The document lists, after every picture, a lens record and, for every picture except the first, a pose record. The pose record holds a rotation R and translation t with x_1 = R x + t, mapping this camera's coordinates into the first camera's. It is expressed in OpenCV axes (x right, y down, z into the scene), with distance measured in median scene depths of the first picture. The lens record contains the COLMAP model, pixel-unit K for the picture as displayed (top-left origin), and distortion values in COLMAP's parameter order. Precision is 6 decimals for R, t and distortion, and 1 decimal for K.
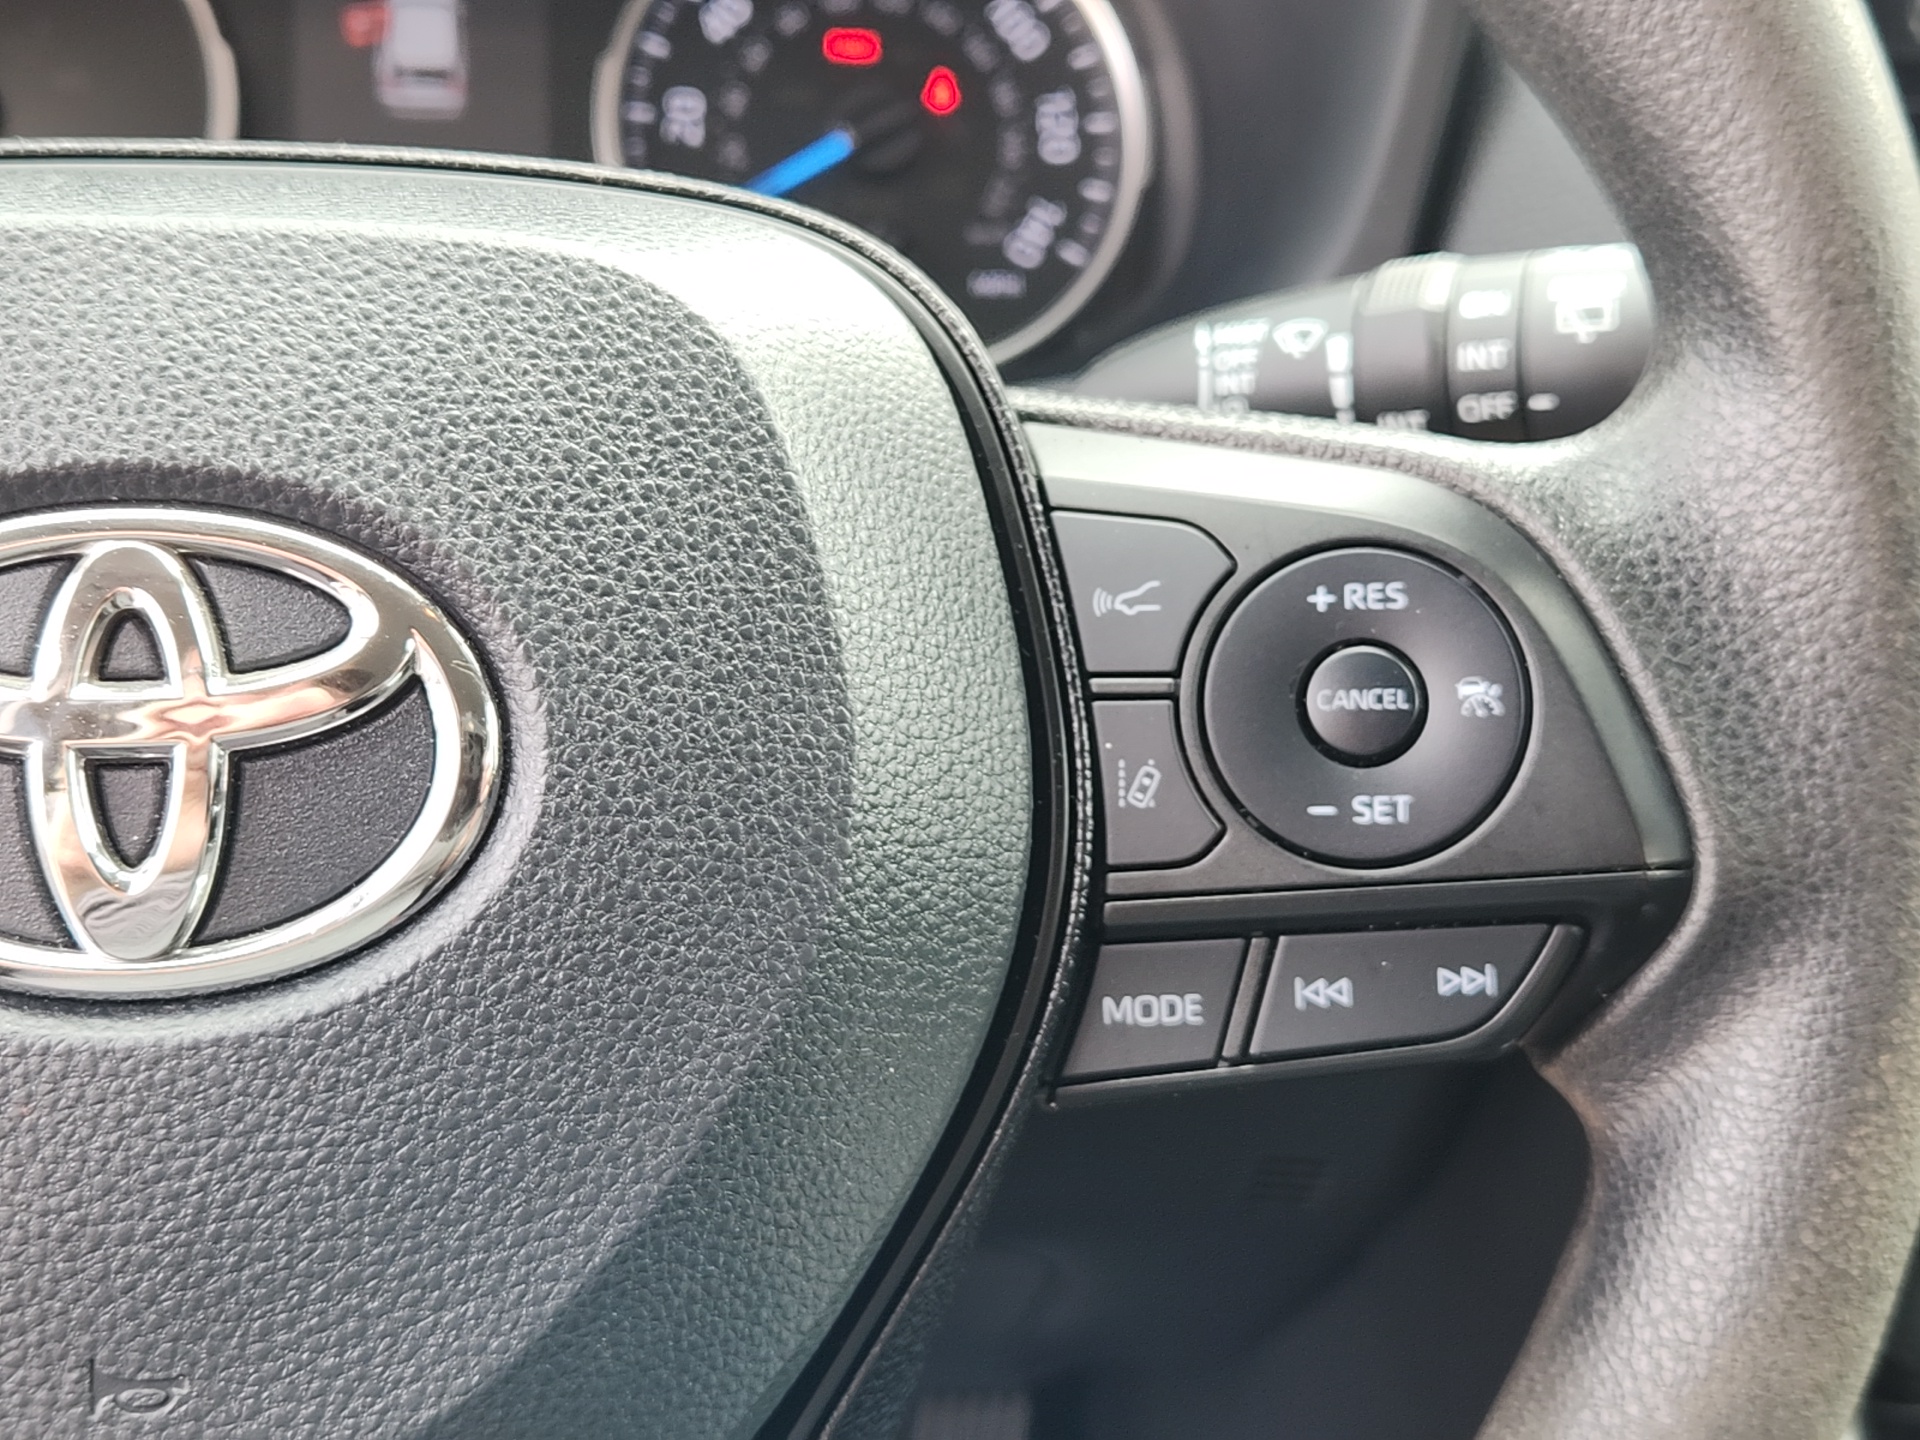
lens RADIAL K [[1631.6, 0, 960.1], [0, 1631.6, 752.9], [0, 0, 1]] dist [0.030538, -0.004452]
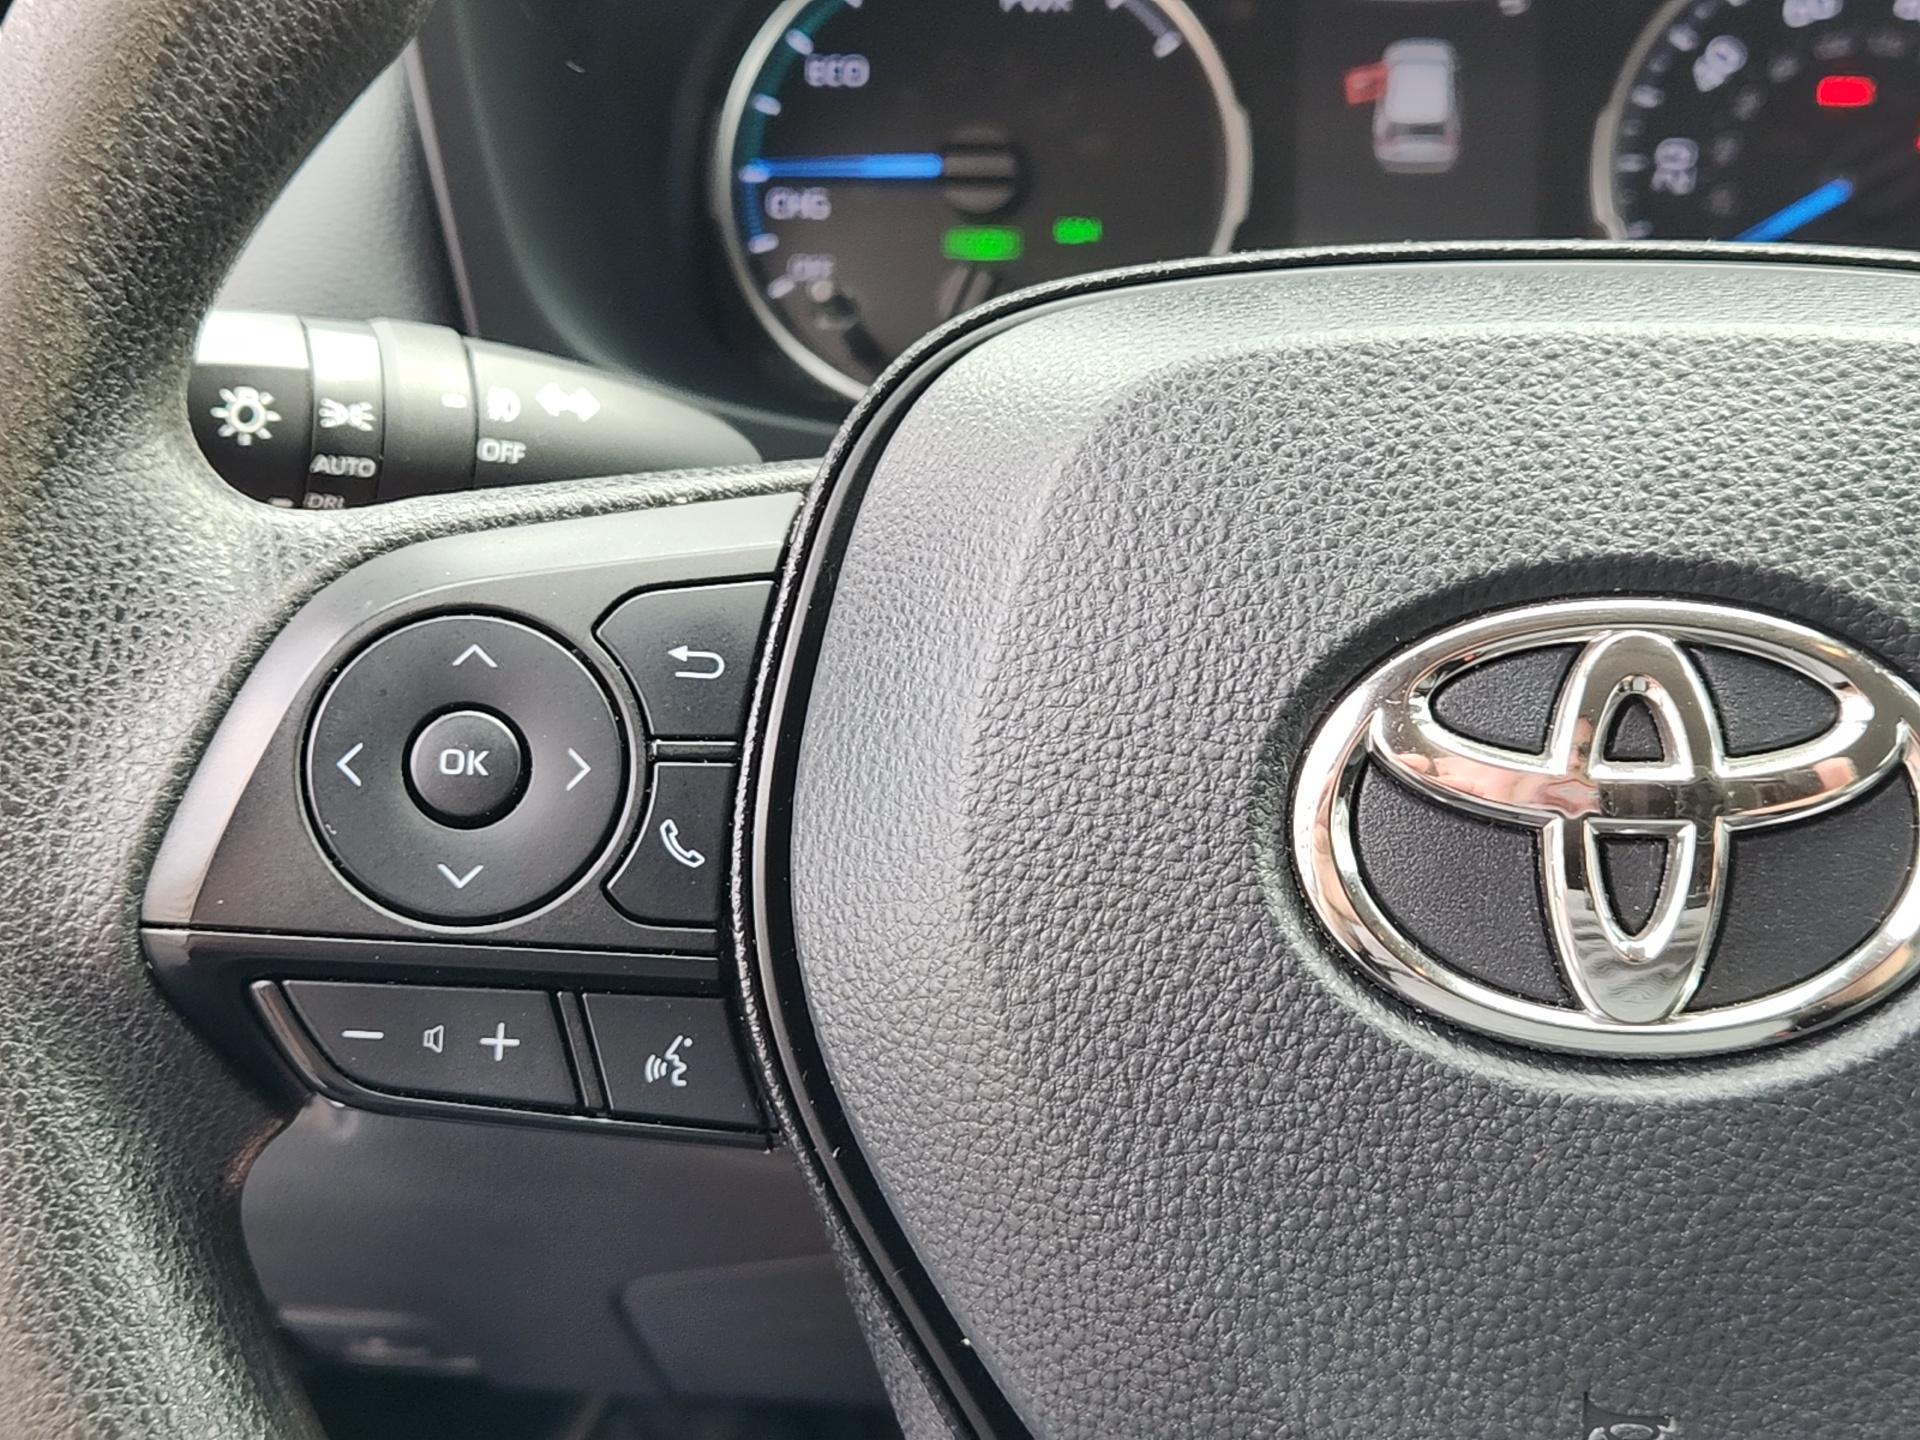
lens RADIAL K [[1625.3, 0, 970.0], [0, 1625.3, 714.8], [0, 0, 1]] dist [0.060097, -0.049354]
pose [[0.994578, 0.031251, -0.099184, -0.817001], [-0.030844, 0.999508, 0.005635, -0.065641], [0.099311, -0.002546, 0.995053, -0.103359]]
